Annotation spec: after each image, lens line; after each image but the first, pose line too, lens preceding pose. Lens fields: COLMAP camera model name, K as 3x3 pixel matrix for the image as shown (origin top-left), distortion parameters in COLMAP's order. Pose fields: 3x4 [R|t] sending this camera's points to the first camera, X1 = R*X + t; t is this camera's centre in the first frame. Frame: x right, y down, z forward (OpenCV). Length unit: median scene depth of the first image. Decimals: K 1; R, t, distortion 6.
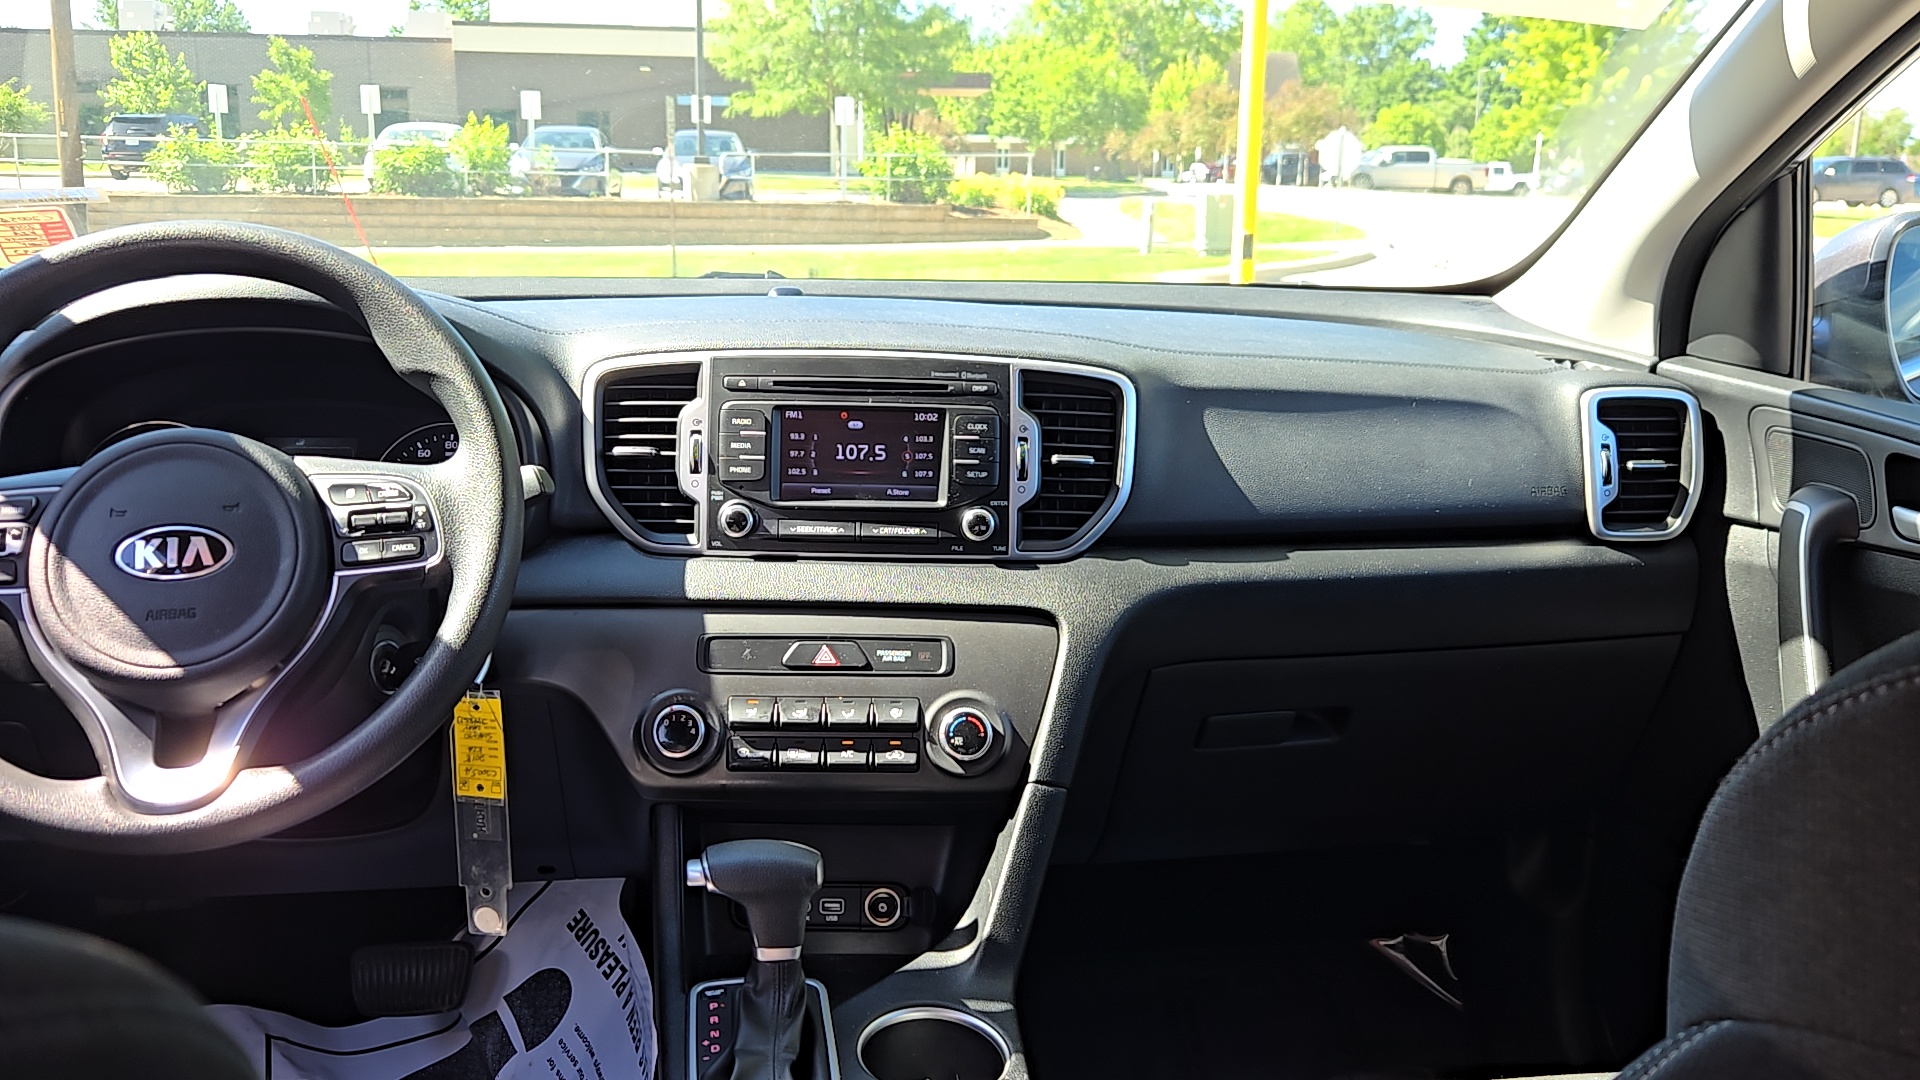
lens RADIAL K [[1640.4, 0, 967.1], [0, 1640.4, 567.3], [0, 0, 1]] dist [-0.014254, -0.003563]
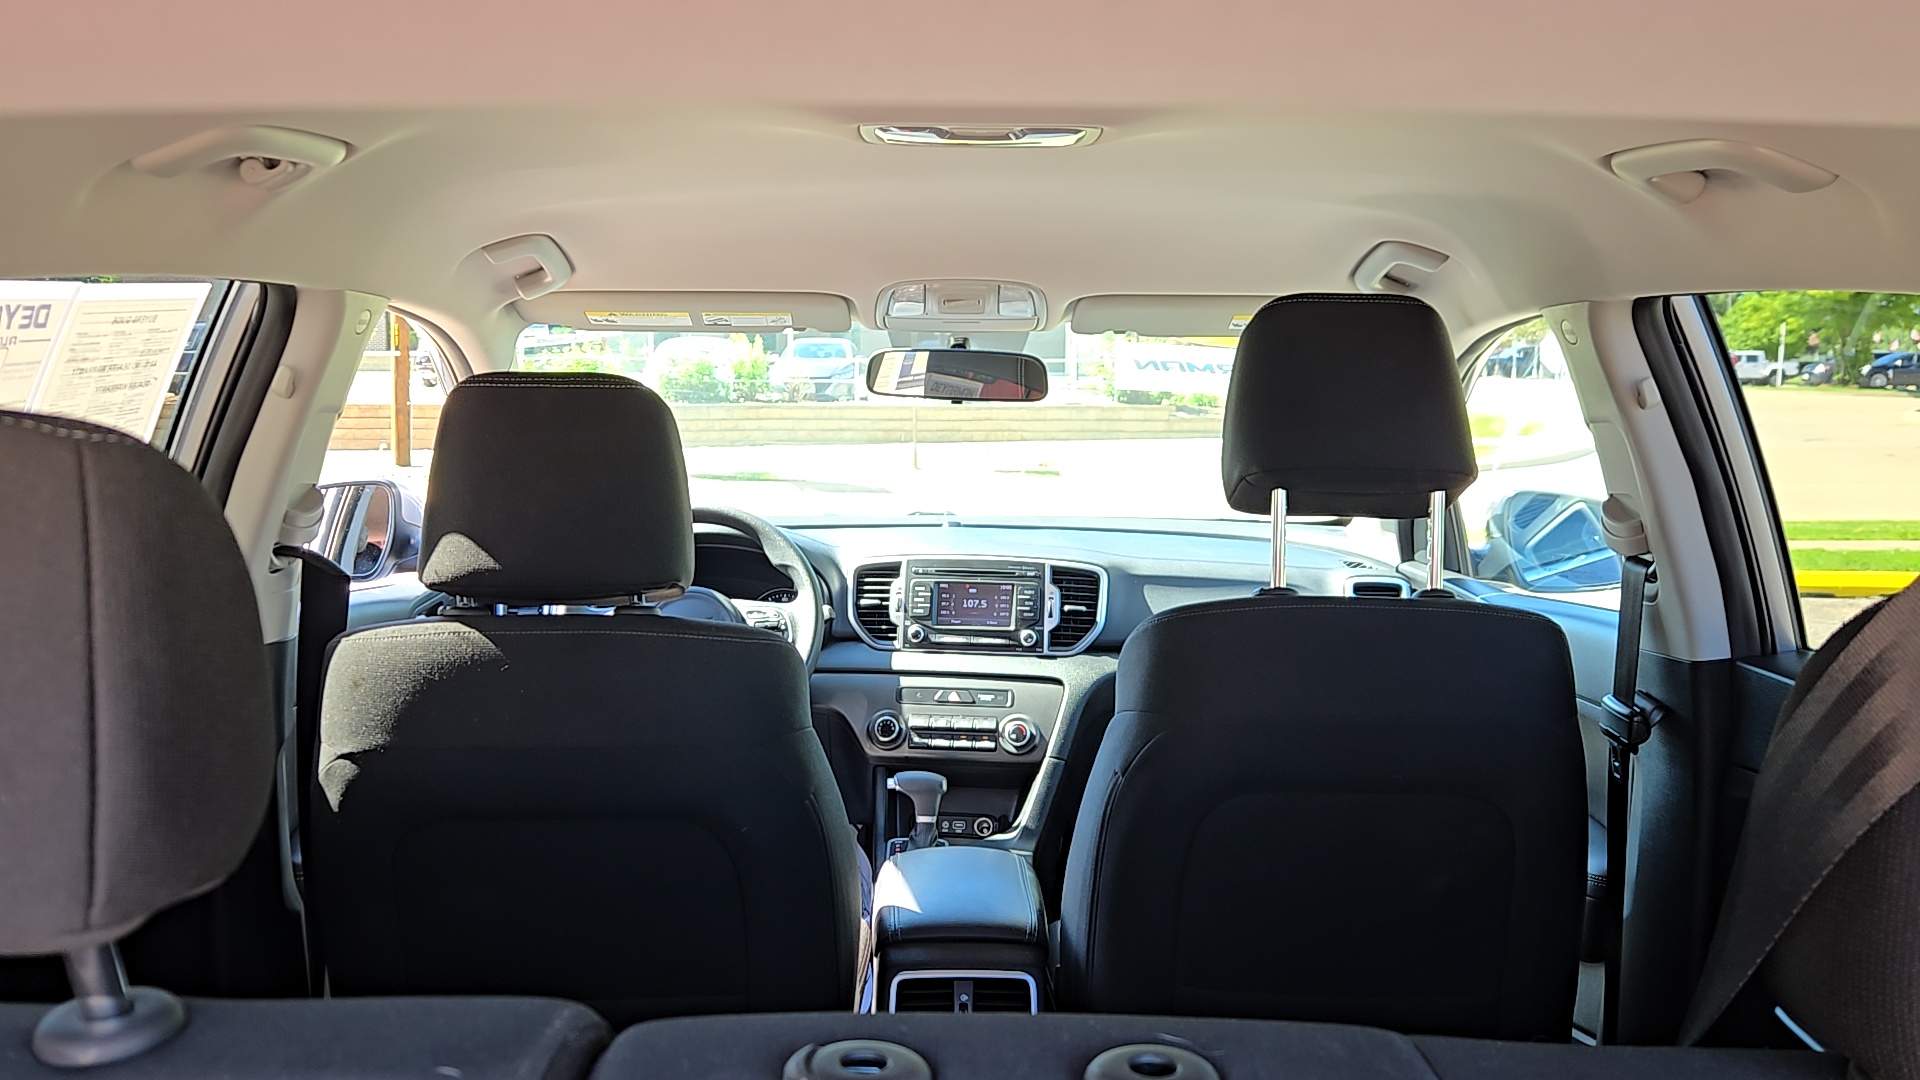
lens RADIAL K [[1631.0, 0, 948.4], [0, 1631.0, 529.4], [0, 0, 1]] dist [0.005191, -0.004721]
pose [[0.988023, 0.000992, -0.154300, 0.228048], [-0.022282, 0.990416, -0.136310, 0.123941], [0.152686, 0.138116, 0.978576, -1.090546]]
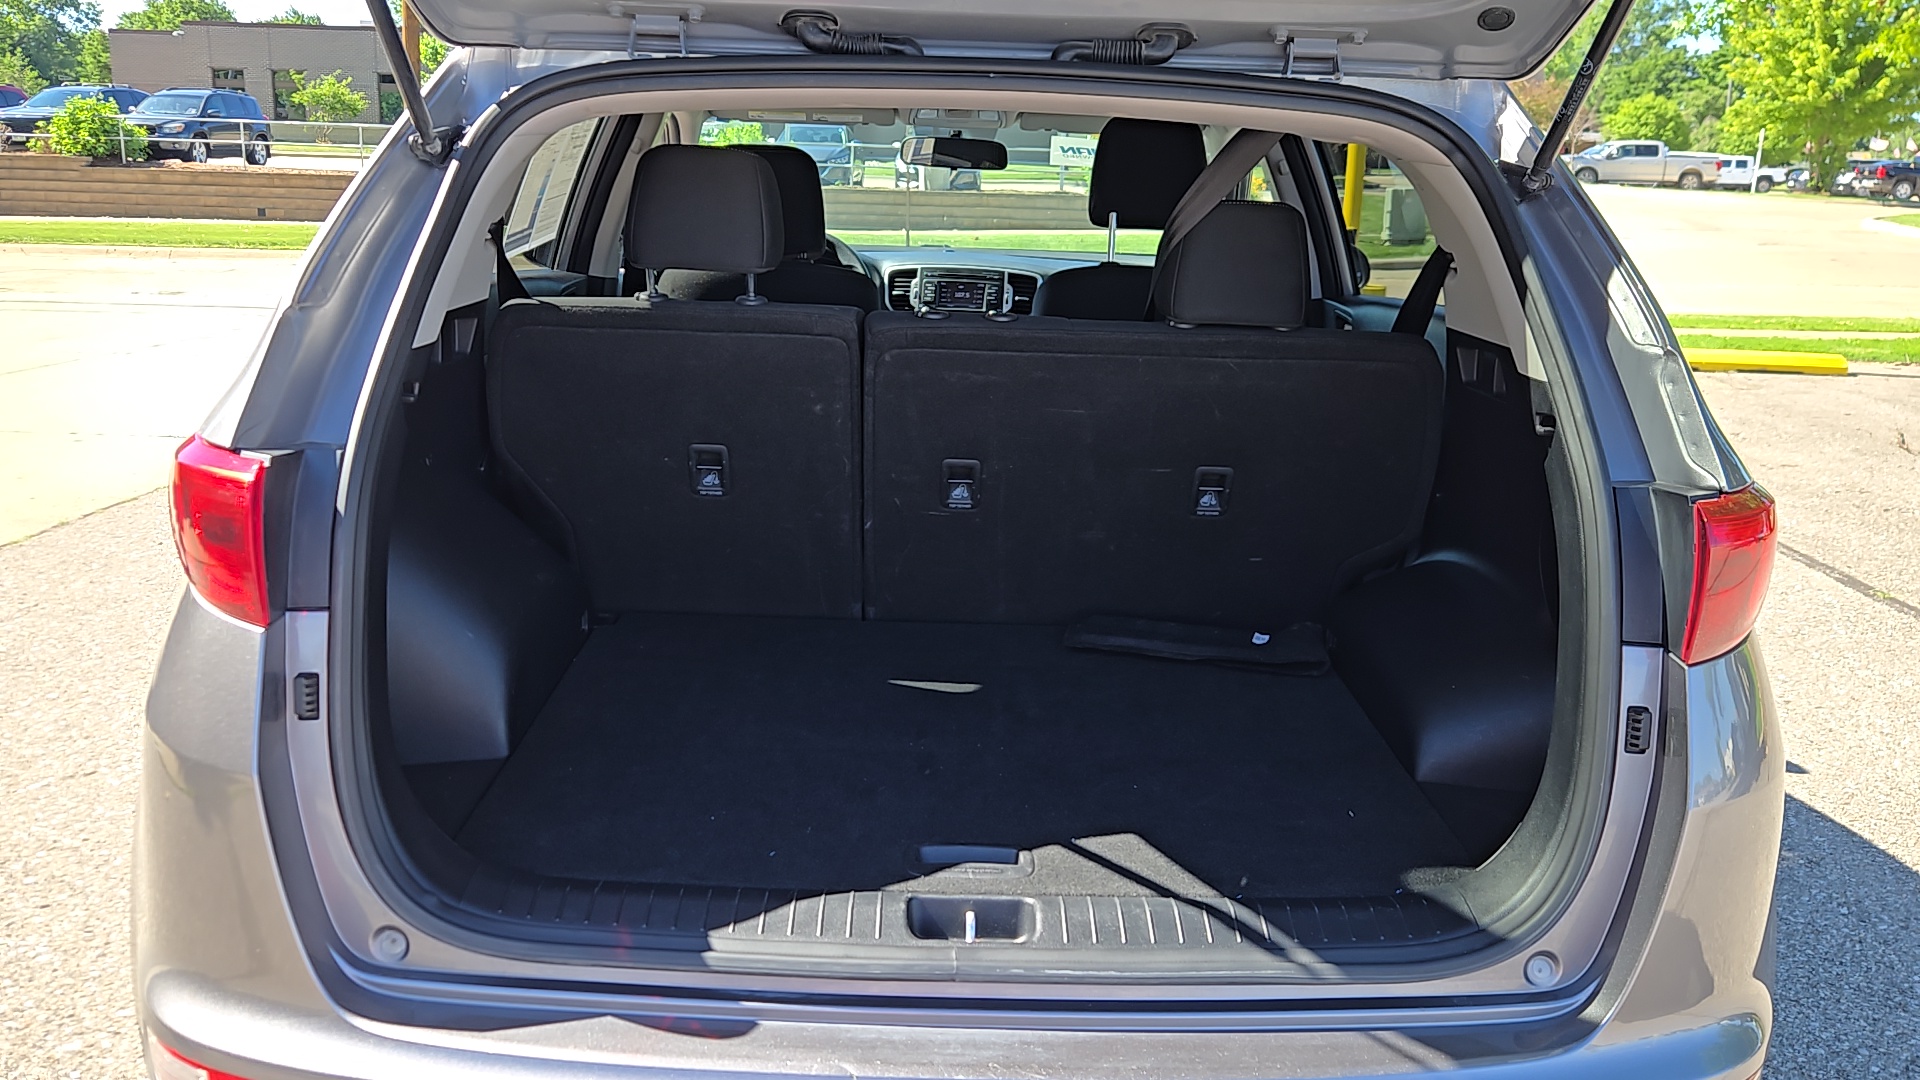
lens RADIAL K [[1621.1, 0, 957.3], [0, 1621.1, 534.6], [0, 0, 1]] dist [0.003172, 0.003331]
pose [[0.989591, 0.040908, -0.137972, 0.429089], [-0.042160, 0.999092, -0.006167, 0.467973], [0.137594, 0.011920, 0.990417, -2.454133]]
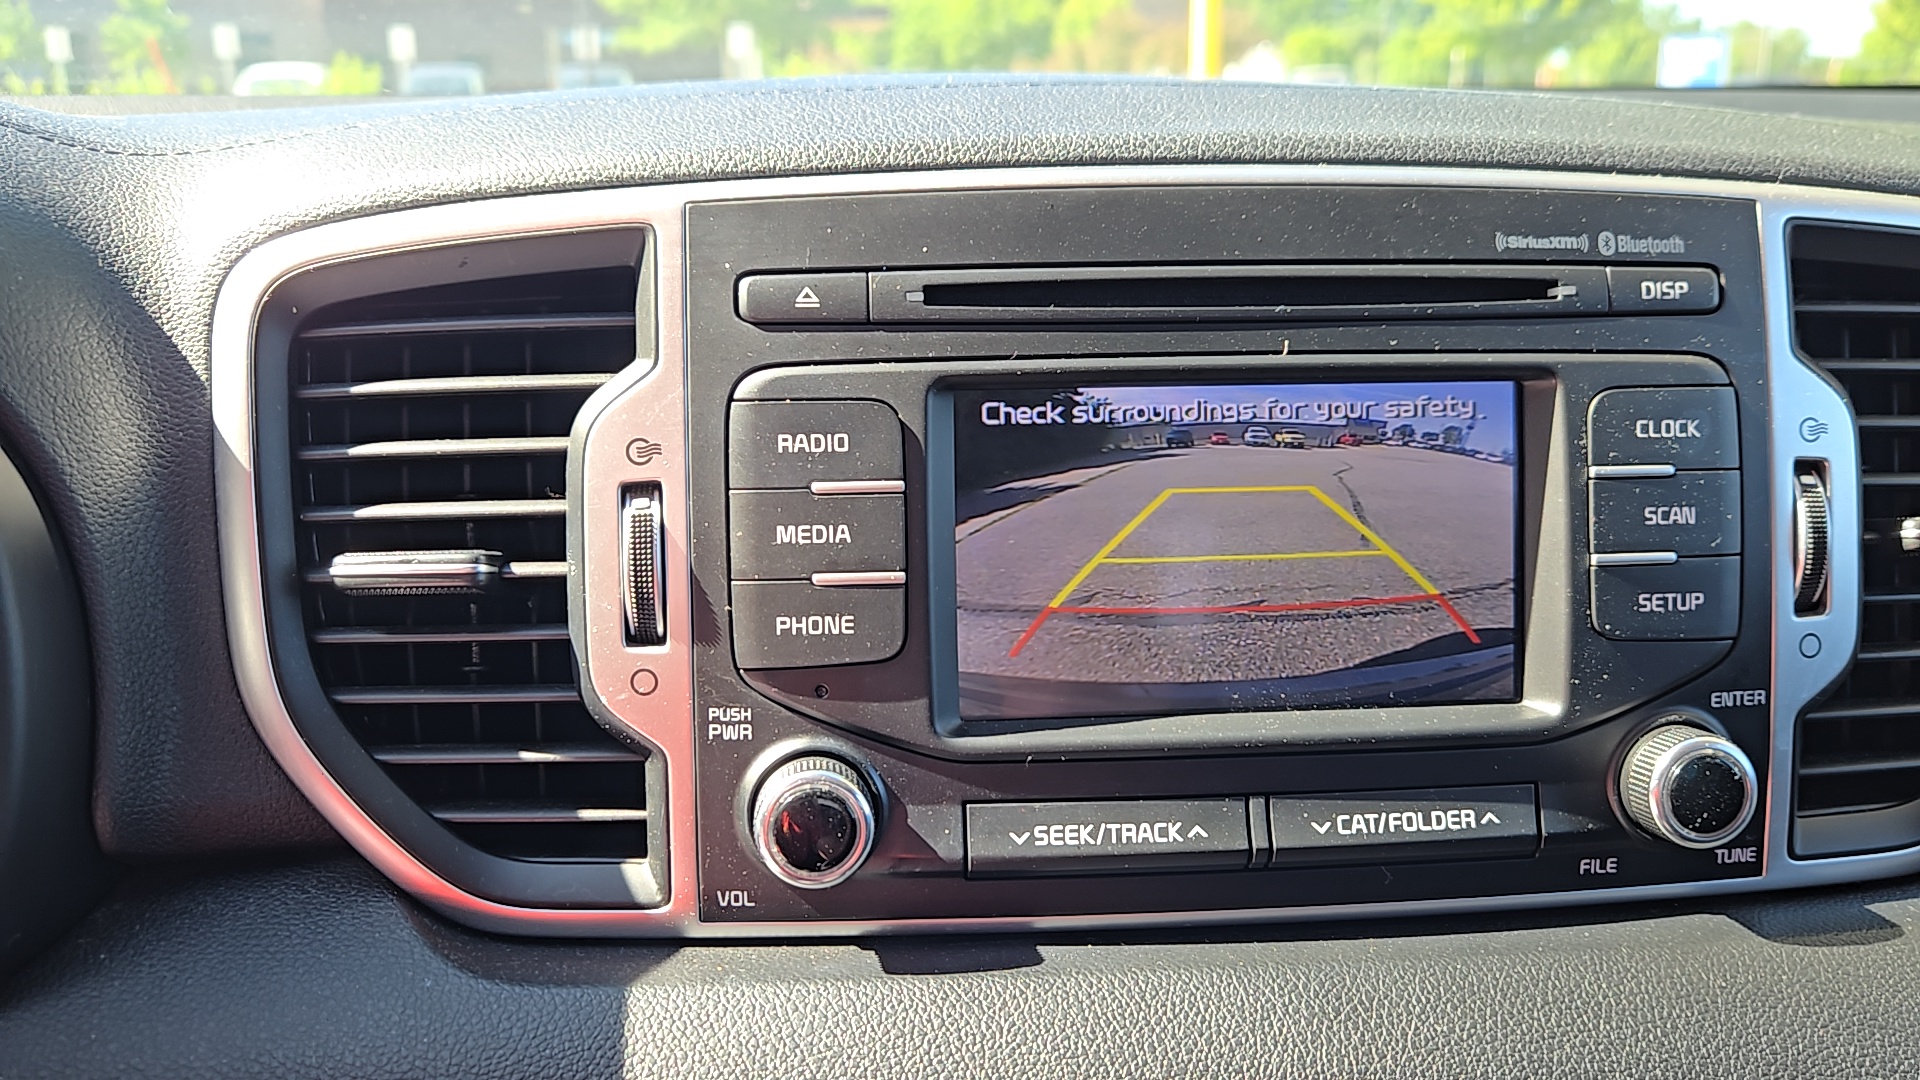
lens RADIAL K [[1589.0, 0, 931.7], [0, 1589.0, 520.3], [0, 0, 1]] dist [-0.012097, 0.002174]
pose [[0.998356, -0.040373, 0.040693, -0.128208], [0.040007, 0.999152, 0.009754, -0.077650], [-0.041052, -0.008110, 0.999124, 0.736777]]
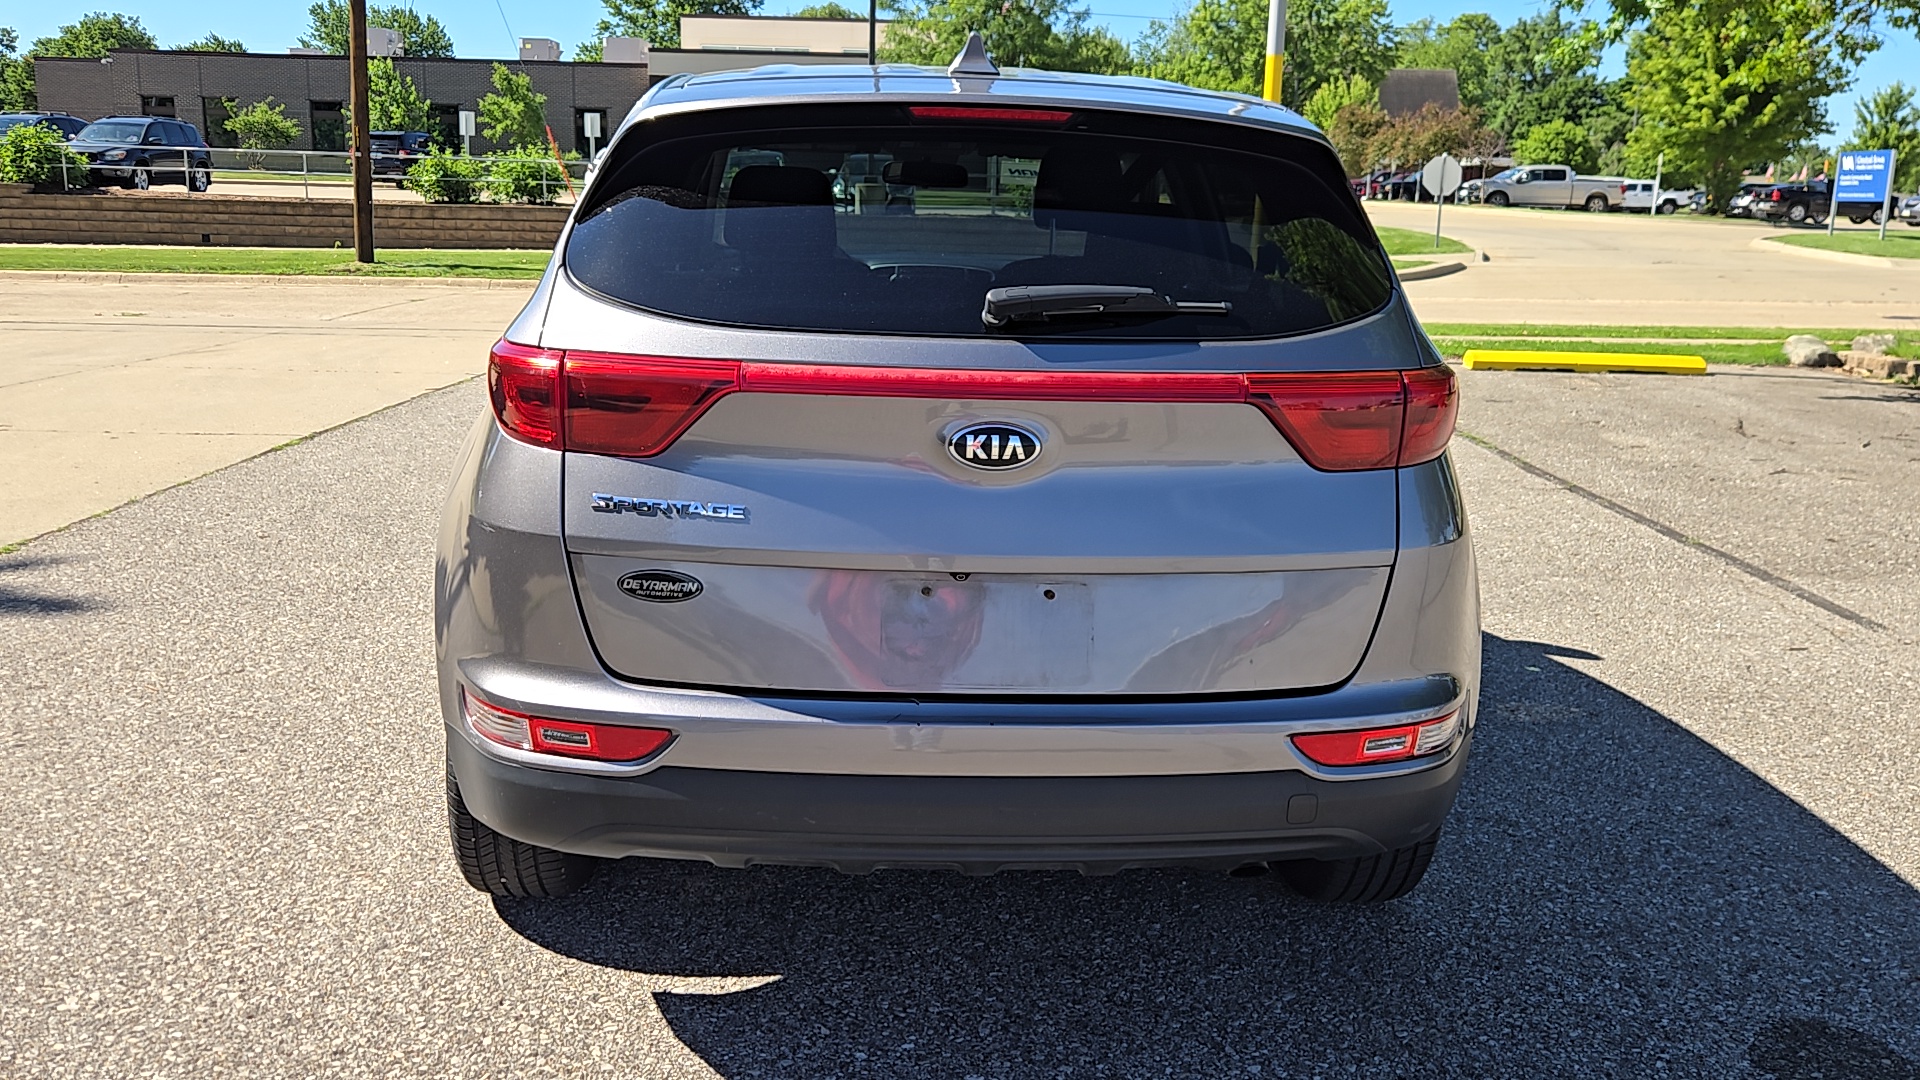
lens RADIAL K [[1608.7, 0, 952.4], [0, 1608.7, 529.2], [0, 0, 1]] dist [0.006020, -0.002472]
pose [[0.994475, 0.028234, -0.101108, 0.447030], [-0.030840, 0.999229, -0.024304, 0.671072], [0.100343, 0.027288, 0.994579, -3.238610]]
